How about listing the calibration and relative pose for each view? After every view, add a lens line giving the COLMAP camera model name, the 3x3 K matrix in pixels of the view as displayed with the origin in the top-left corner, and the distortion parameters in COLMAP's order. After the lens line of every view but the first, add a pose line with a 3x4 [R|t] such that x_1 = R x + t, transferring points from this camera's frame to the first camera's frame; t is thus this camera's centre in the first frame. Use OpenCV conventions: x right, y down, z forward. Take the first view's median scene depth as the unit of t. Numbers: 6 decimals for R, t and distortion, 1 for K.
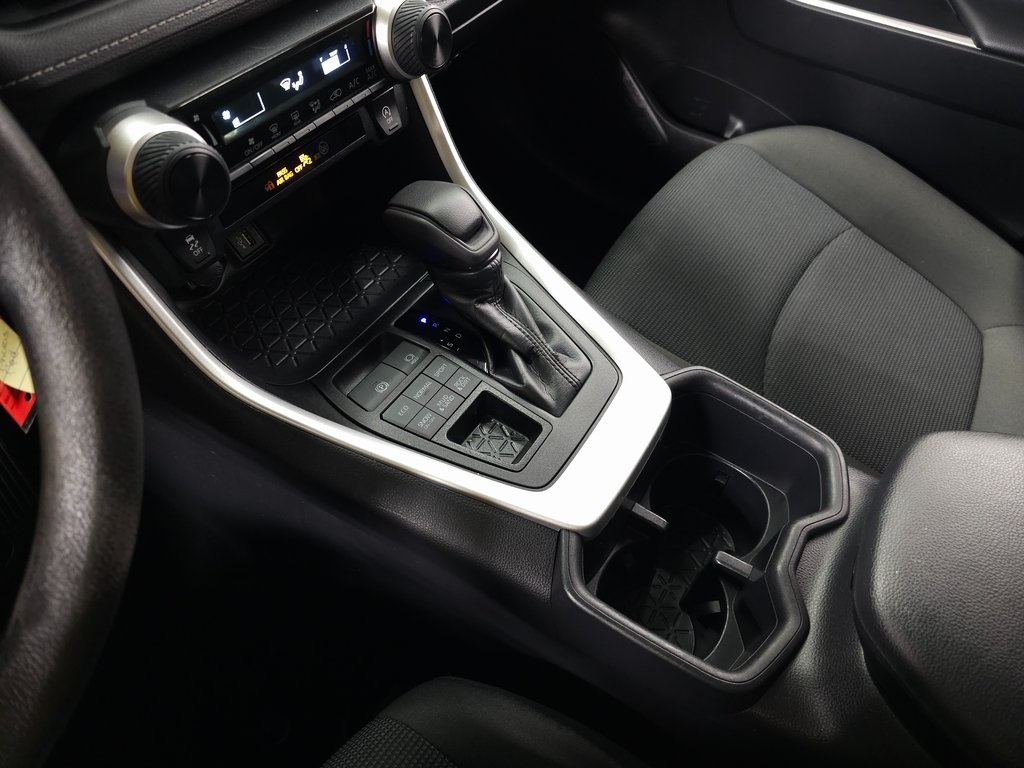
lens RADIAL K [[698.0, 0, 518.8], [0, 698.0, 382.0], [0, 0, 1]] dist [0.033616, -0.046814]
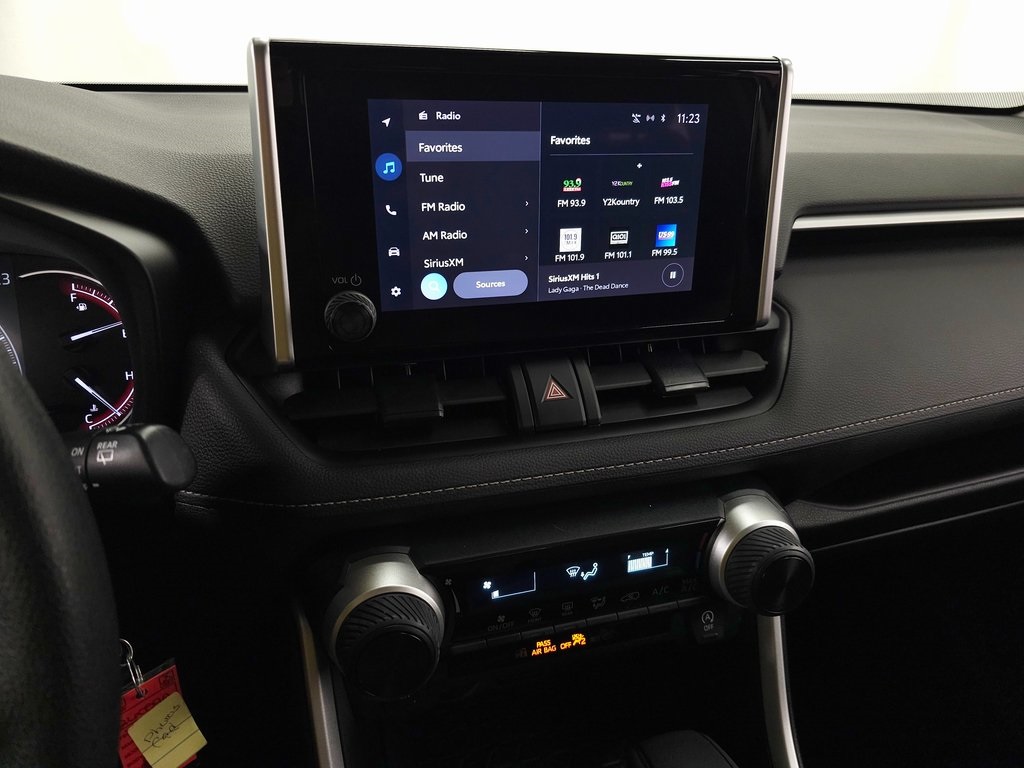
lens RADIAL K [[698.0, 0, 518.9], [0, 698.0, 375.1], [0, 0, 1]] dist [0.033616, -0.046814]
pose [[0.755306, 0.267856, -0.598136, 0.063789], [-0.508271, 0.815568, -0.276602, -0.319265], [0.413732, 0.512934, 0.752147, 0.181320]]
